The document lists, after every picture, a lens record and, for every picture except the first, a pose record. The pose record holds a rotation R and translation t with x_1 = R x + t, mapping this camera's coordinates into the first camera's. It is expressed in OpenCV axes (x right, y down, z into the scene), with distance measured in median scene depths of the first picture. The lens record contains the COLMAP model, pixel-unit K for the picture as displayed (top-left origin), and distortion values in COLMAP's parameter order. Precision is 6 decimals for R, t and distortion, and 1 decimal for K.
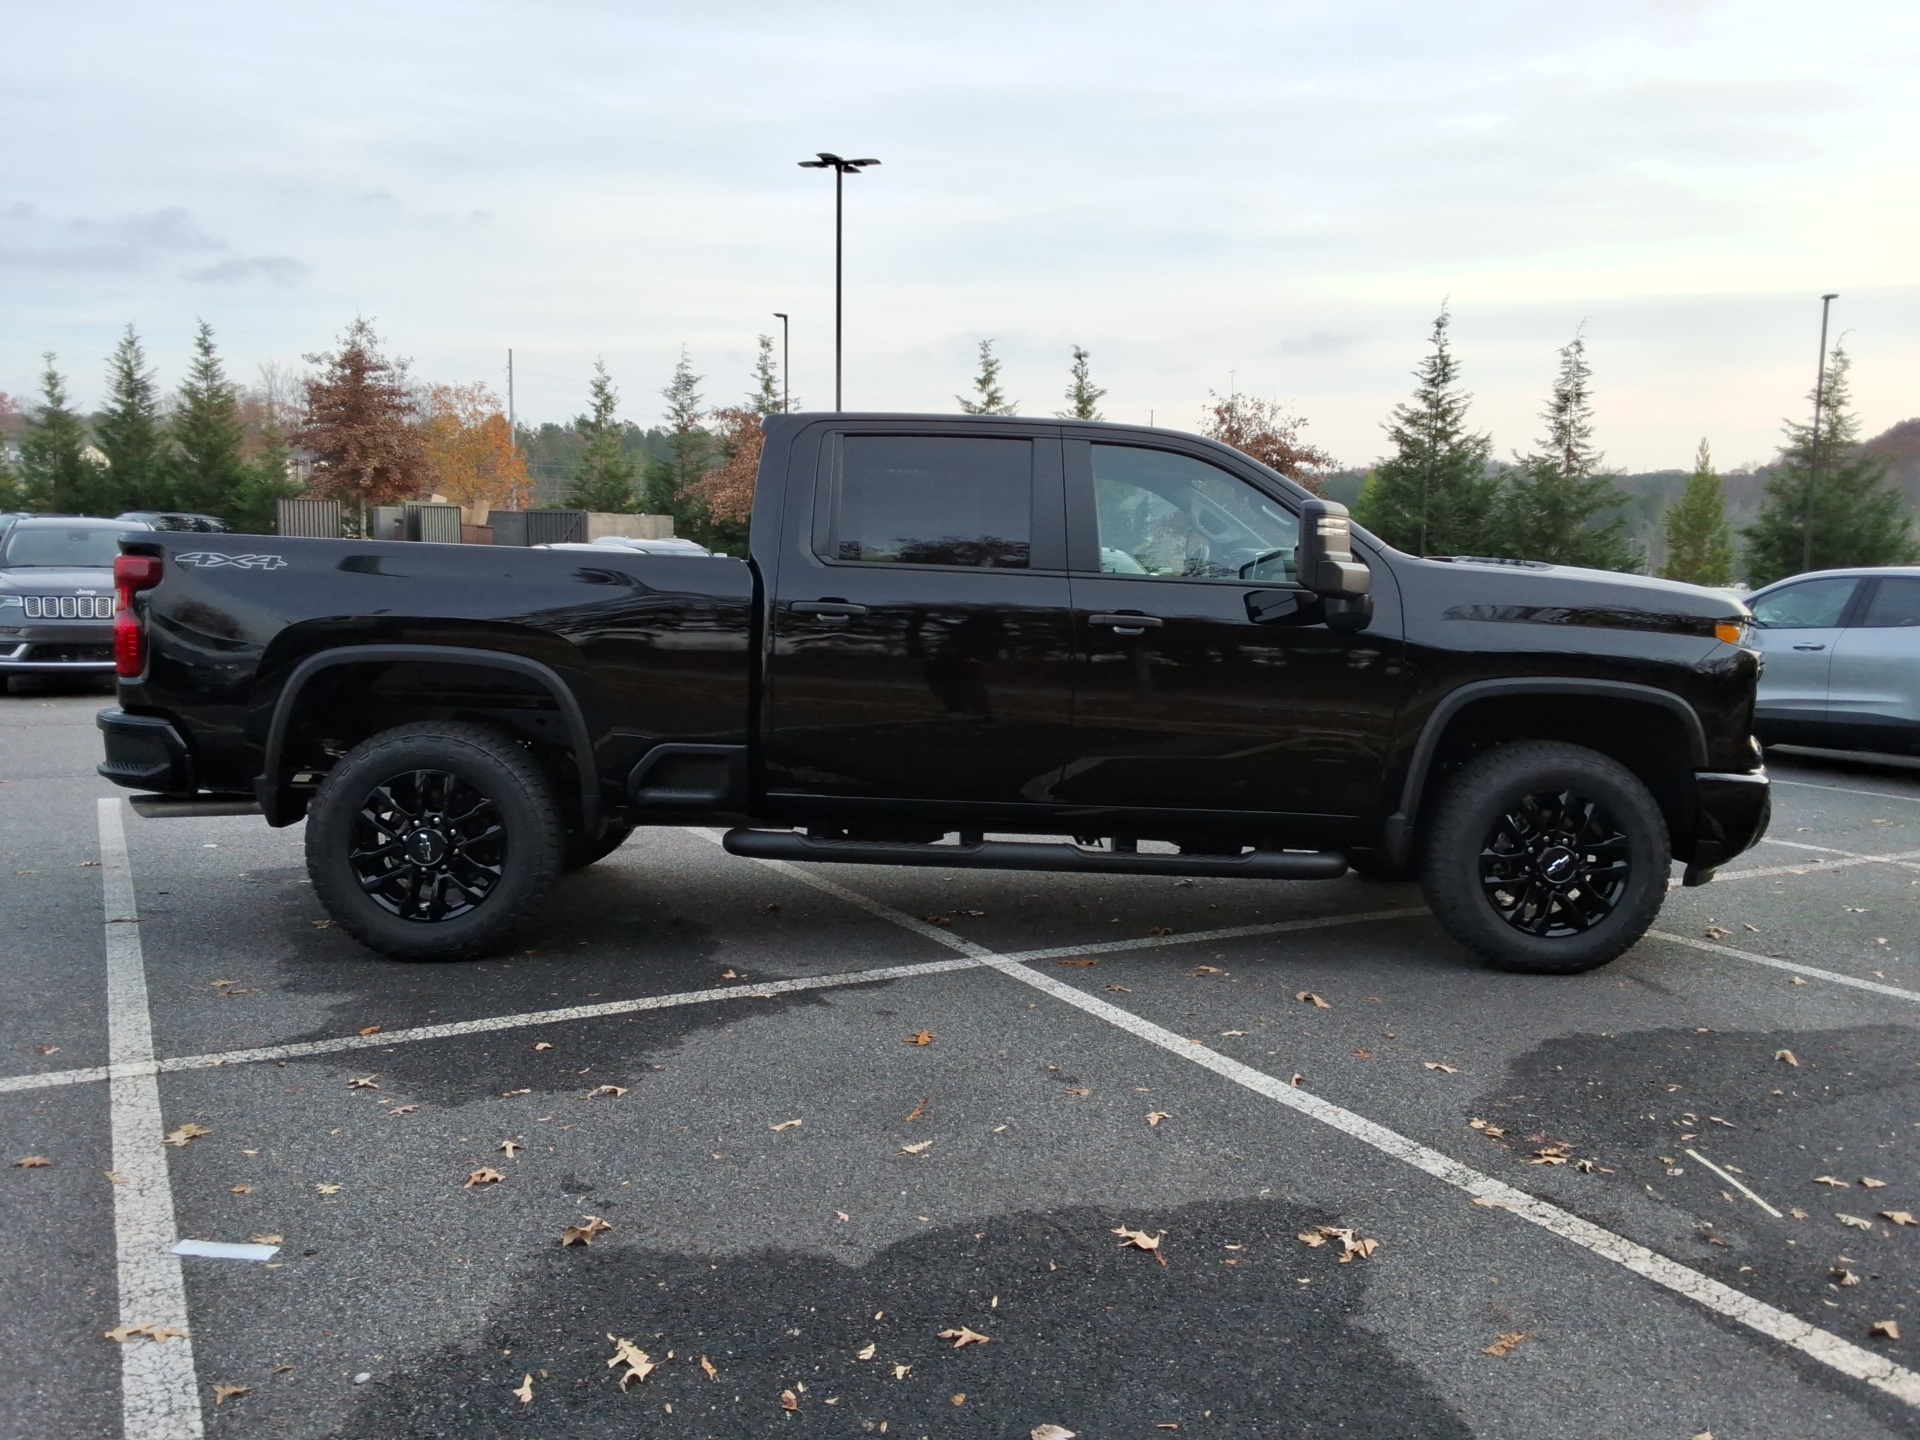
lens RADIAL K [[1531.6, 0, 974.8], [0, 1531.6, 700.4], [0, 0, 1]] dist [0.129992, -0.209574]
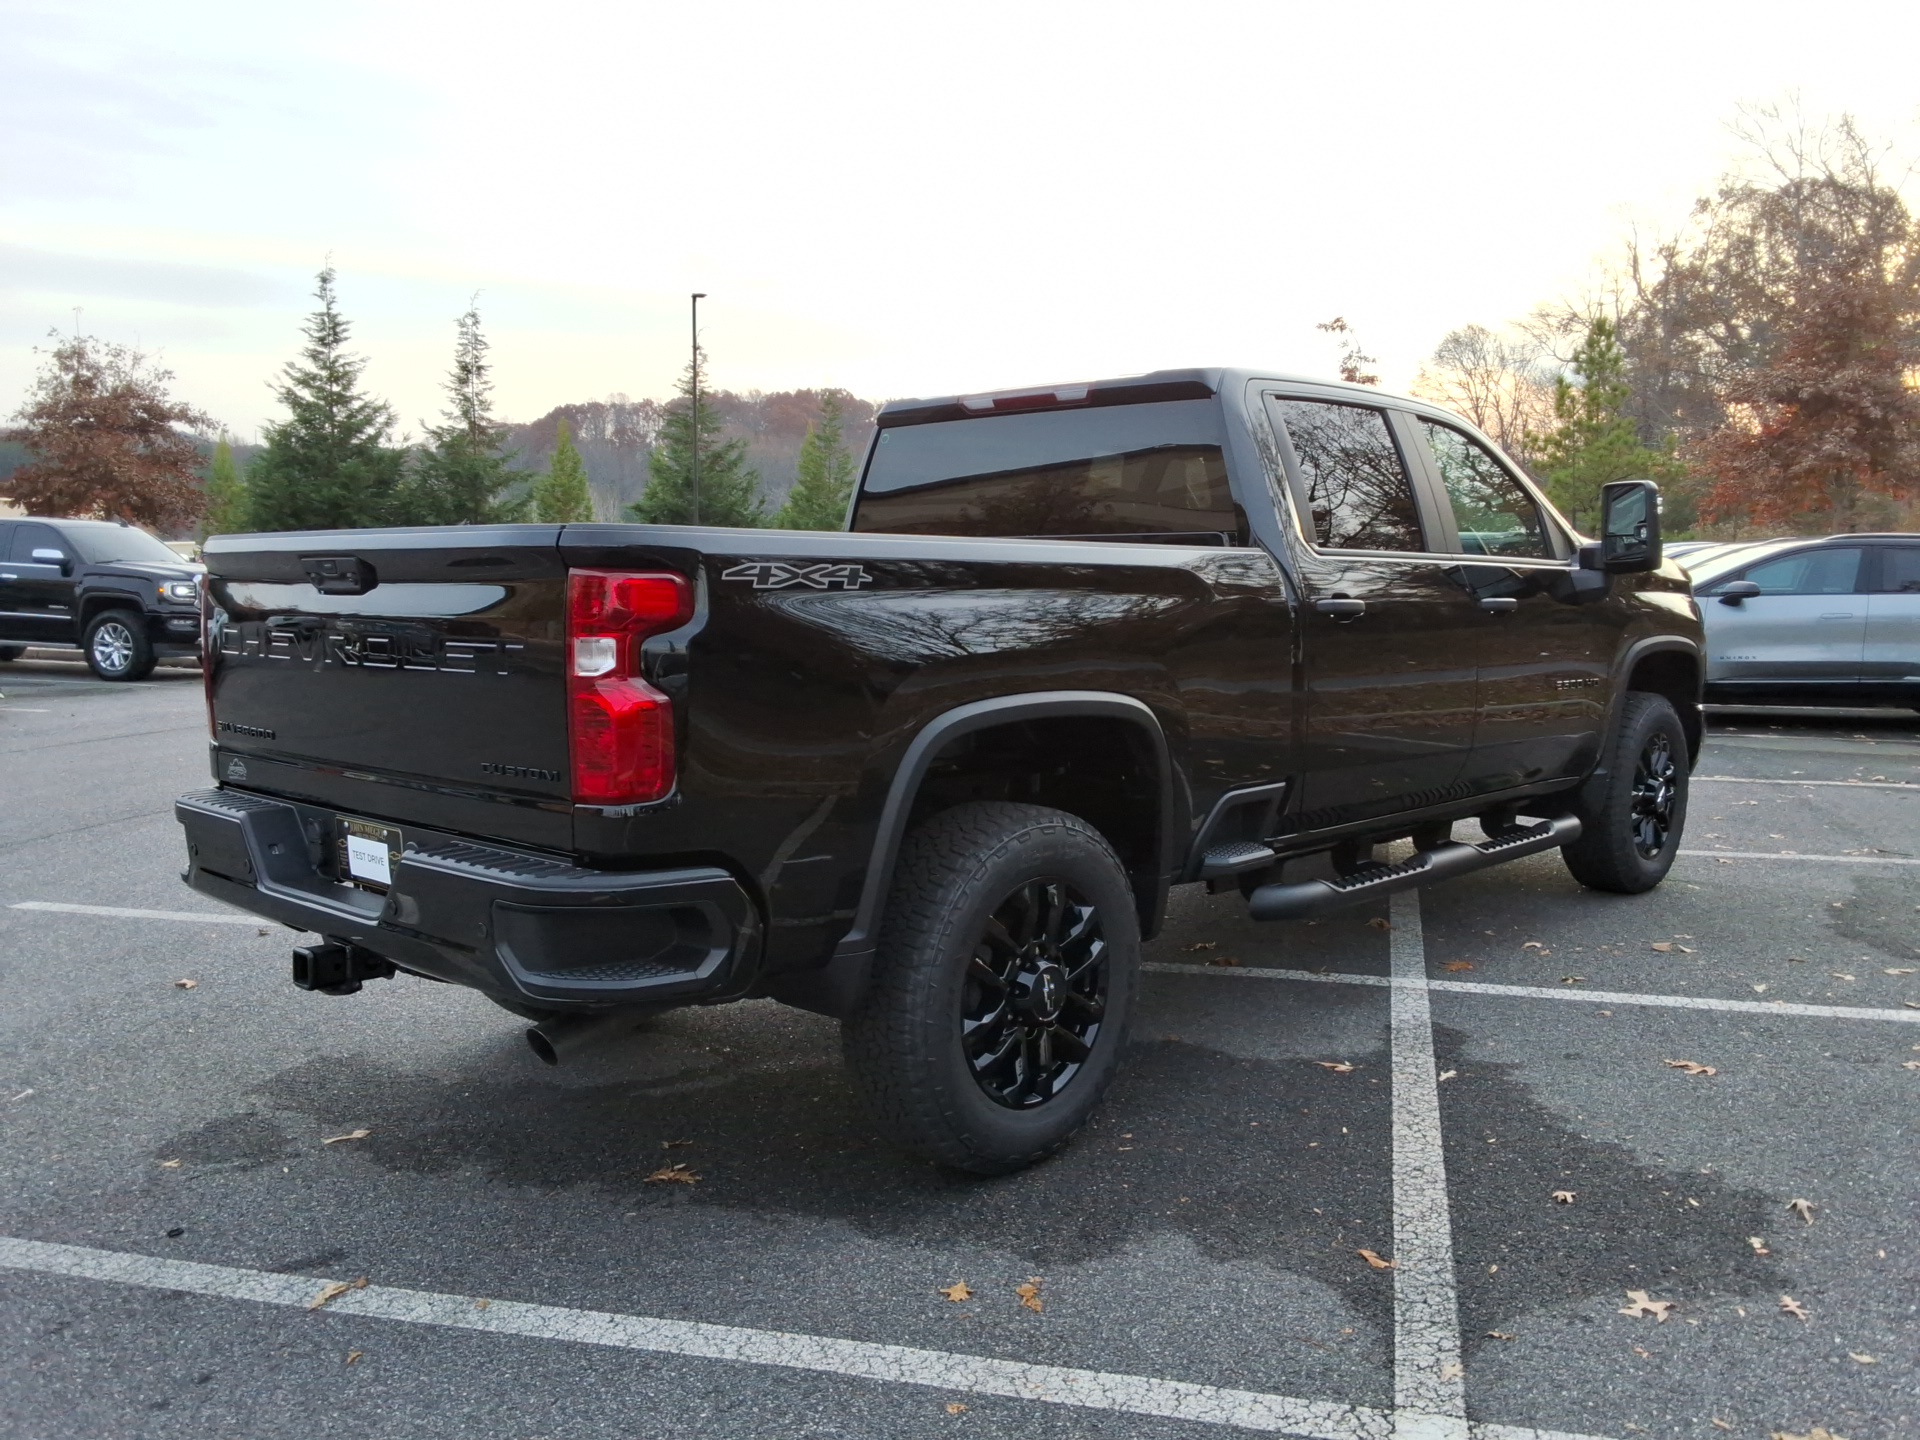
lens RADIAL K [[1531.6, 0, 974.8], [0, 1531.6, 700.4], [0, 0, 1]] dist [0.129992, -0.209574]
pose [[0.697245, -0.090109, 0.711147, -0.379840], [0.077163, 0.995738, 0.050515, -0.030446], [-0.712668, 0.019653, 0.701227, 0.252386]]
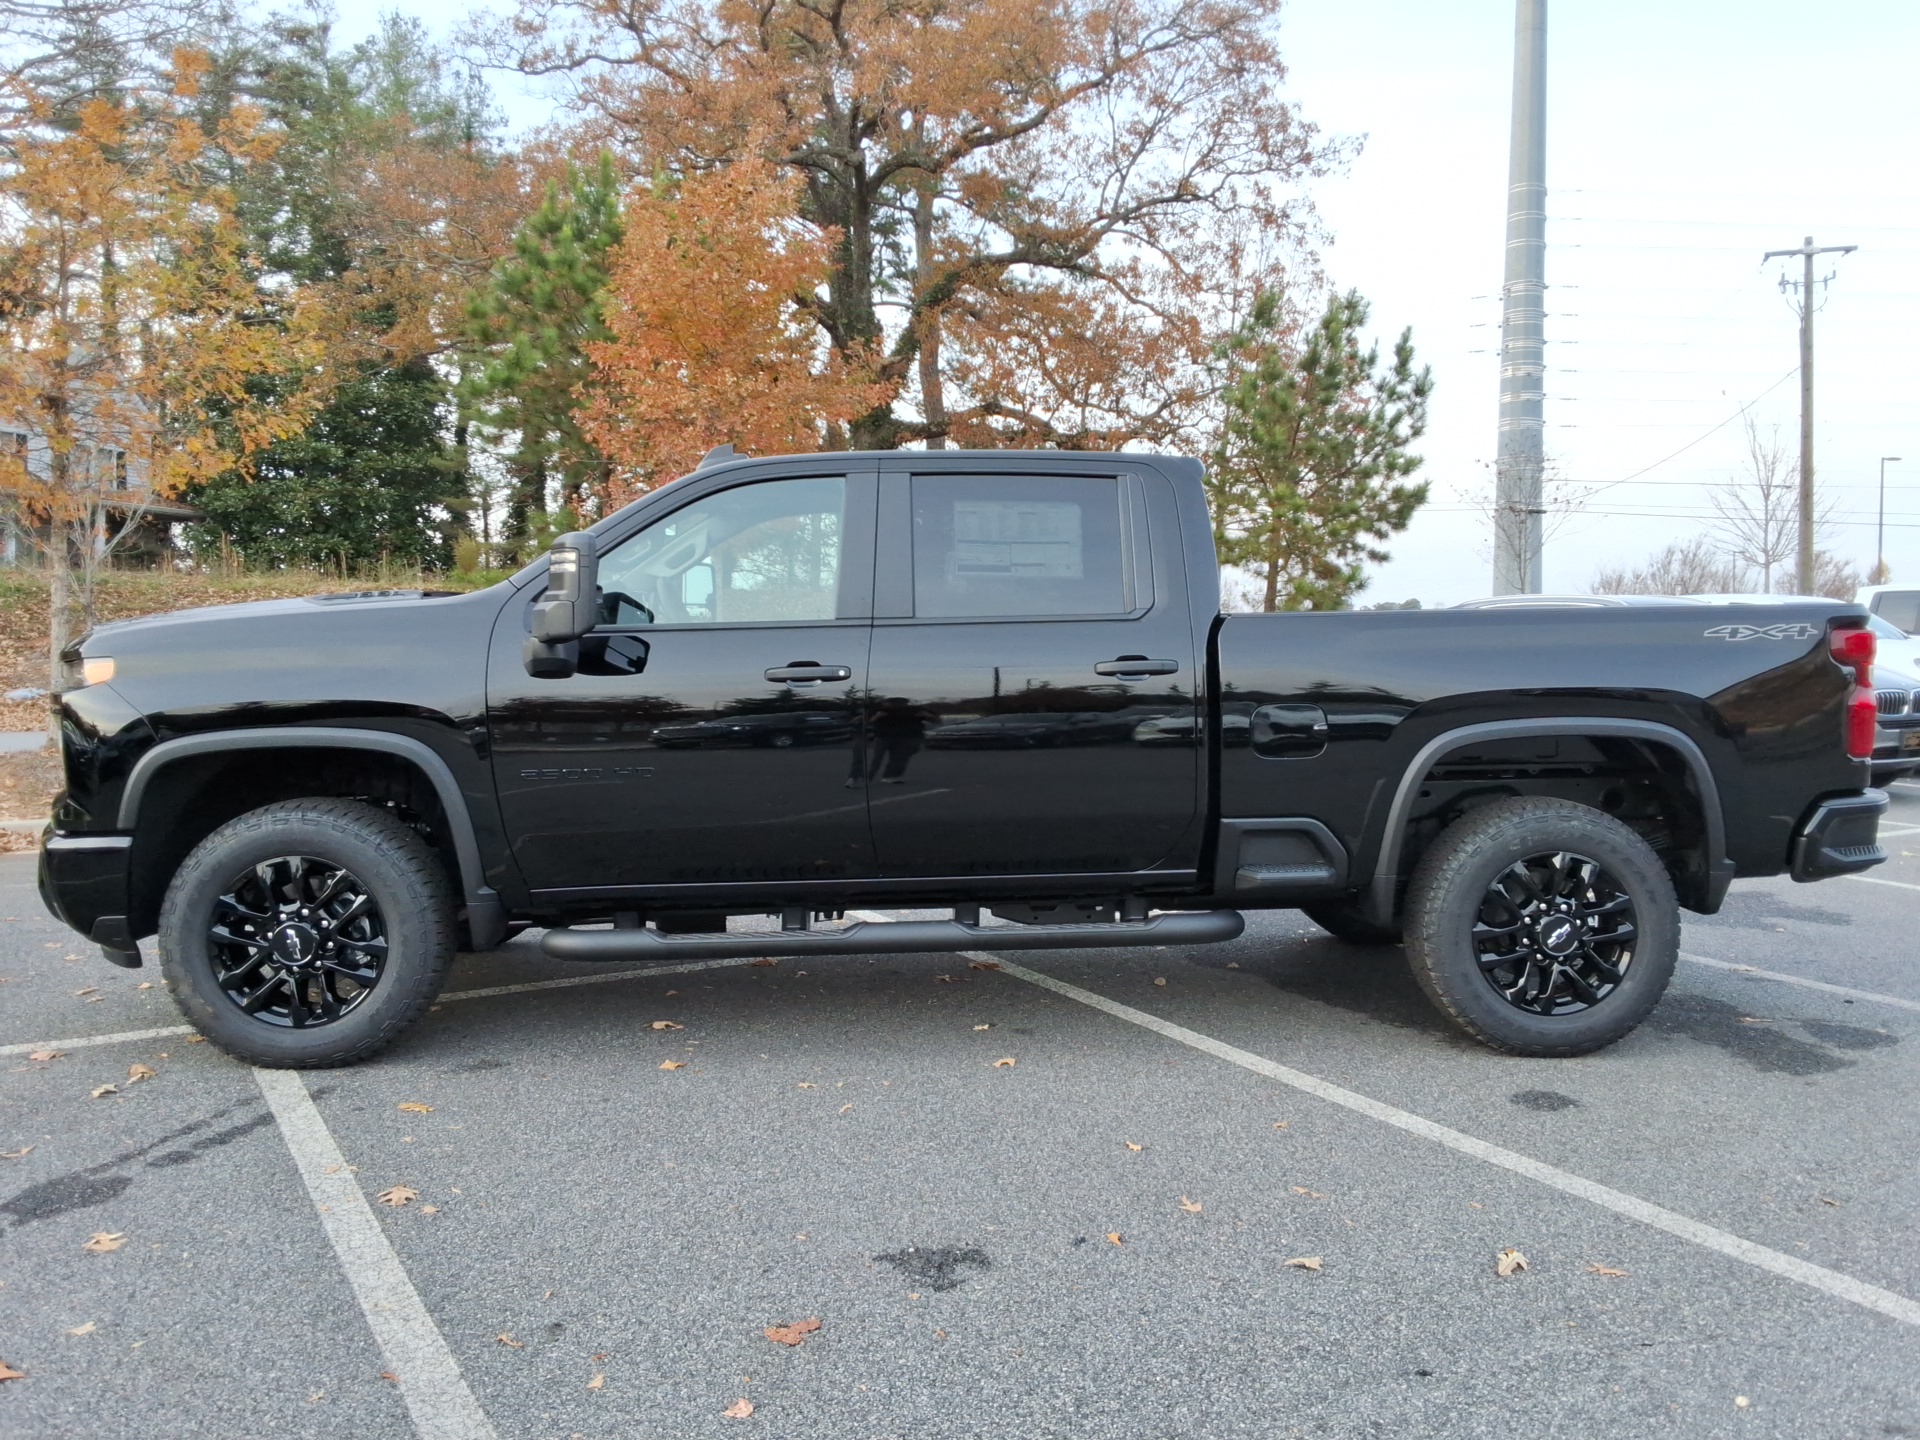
lens RADIAL K [[1531.6, 0, 974.8], [0, 1531.6, 700.4], [0, 0, 1]] dist [0.129992, -0.209574]
pose [[-0.999303, -0.024580, -0.028104, 0.007290], [-0.028057, 0.991002, 0.130873, -0.084048], [0.024635, 0.131570, -0.991001, 1.031750]]
